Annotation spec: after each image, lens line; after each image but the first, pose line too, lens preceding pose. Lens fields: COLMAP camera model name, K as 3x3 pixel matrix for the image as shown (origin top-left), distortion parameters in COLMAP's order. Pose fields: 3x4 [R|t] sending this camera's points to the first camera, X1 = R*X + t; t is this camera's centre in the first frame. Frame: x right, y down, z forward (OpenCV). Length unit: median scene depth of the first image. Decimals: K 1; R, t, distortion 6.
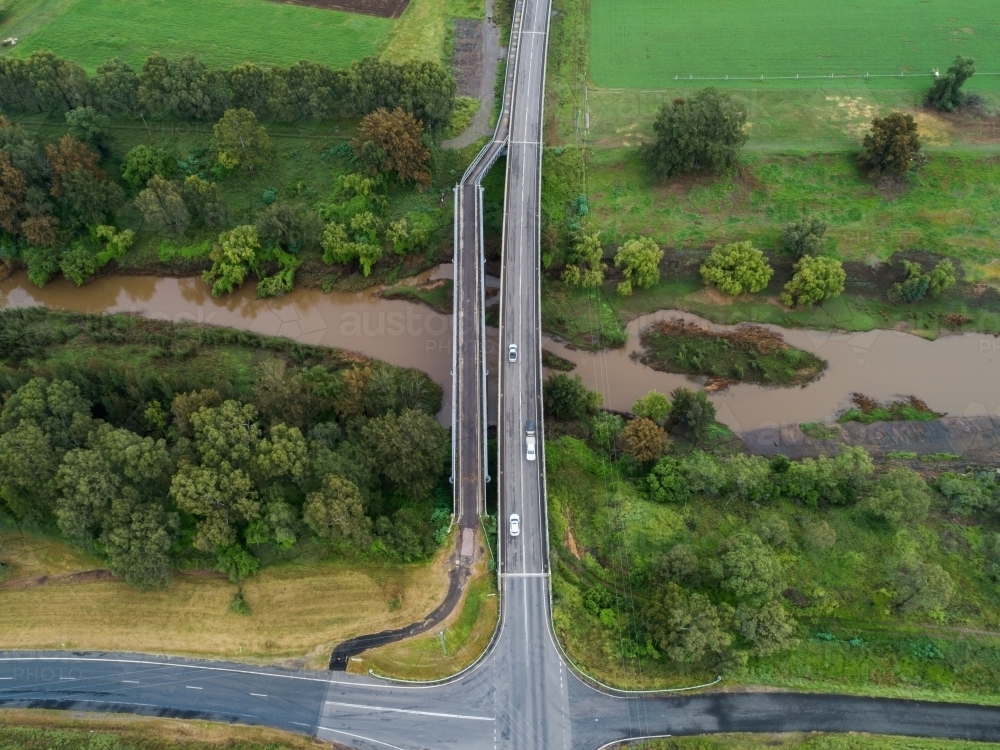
lens RADIAL K [[752.0, 0, 500.0], [0, 752.0, 375.0], [0, 0, 1]] dist [-0.027088, 0.007648]
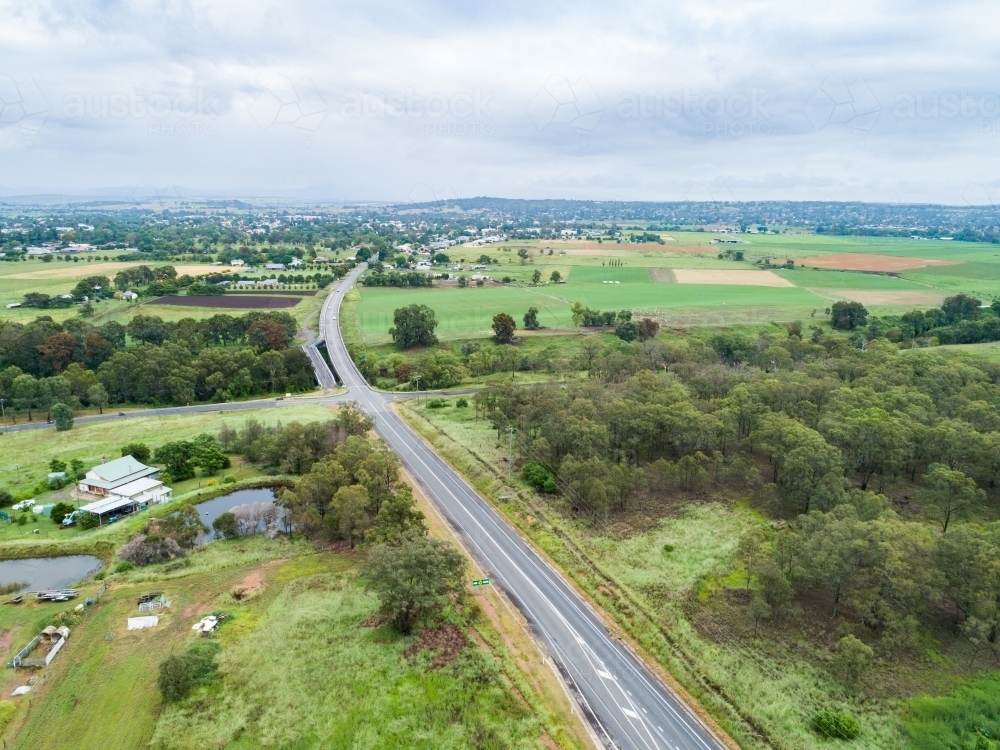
lens RADIAL K [[752.0, 0, 500.0], [0, 752.0, 375.0], [0, 0, 1]] dist [-0.027088, 0.007648]
pose [[0.953110, -0.069137, 0.294619, -0.157306], [0.244958, 0.747914, -0.616945, 1.233451], [-0.177696, 0.660186, 0.729780, -0.546433]]
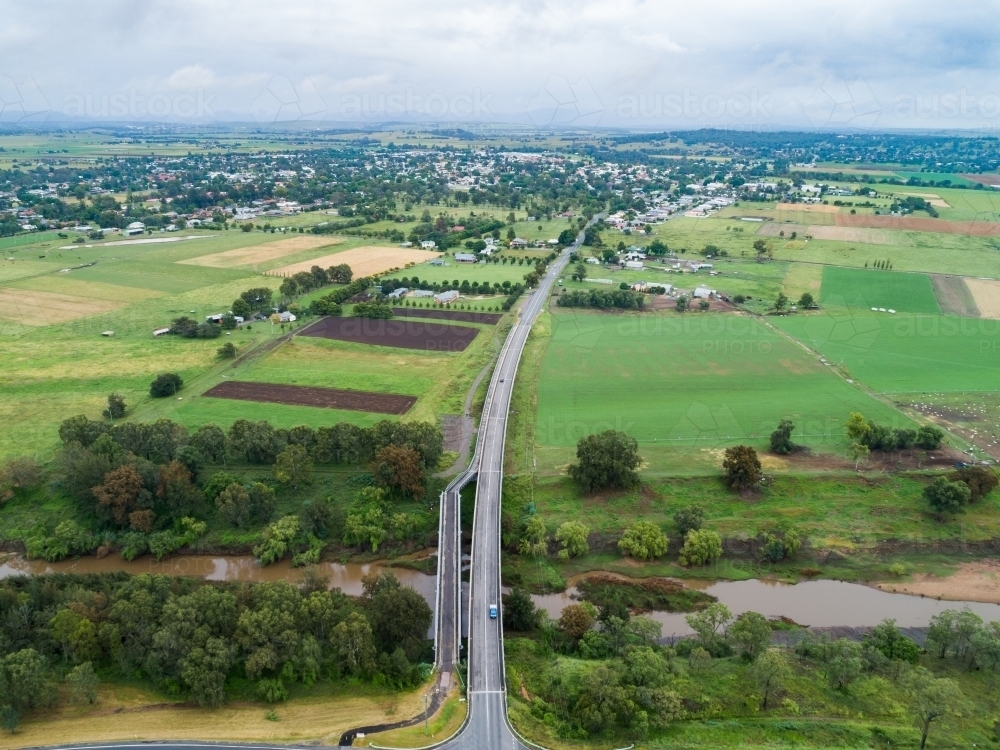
lens RADIAL K [[752.0, 0, 500.0], [0, 752.0, 375.0], [0, 0, 1]] dist [-0.027088, 0.007648]
pose [[0.999659, -0.007492, 0.025024, 0.018832], [0.020680, 0.812242, -0.582953, 0.415147], [-0.015958, 0.583272, 0.812120, -0.300554]]
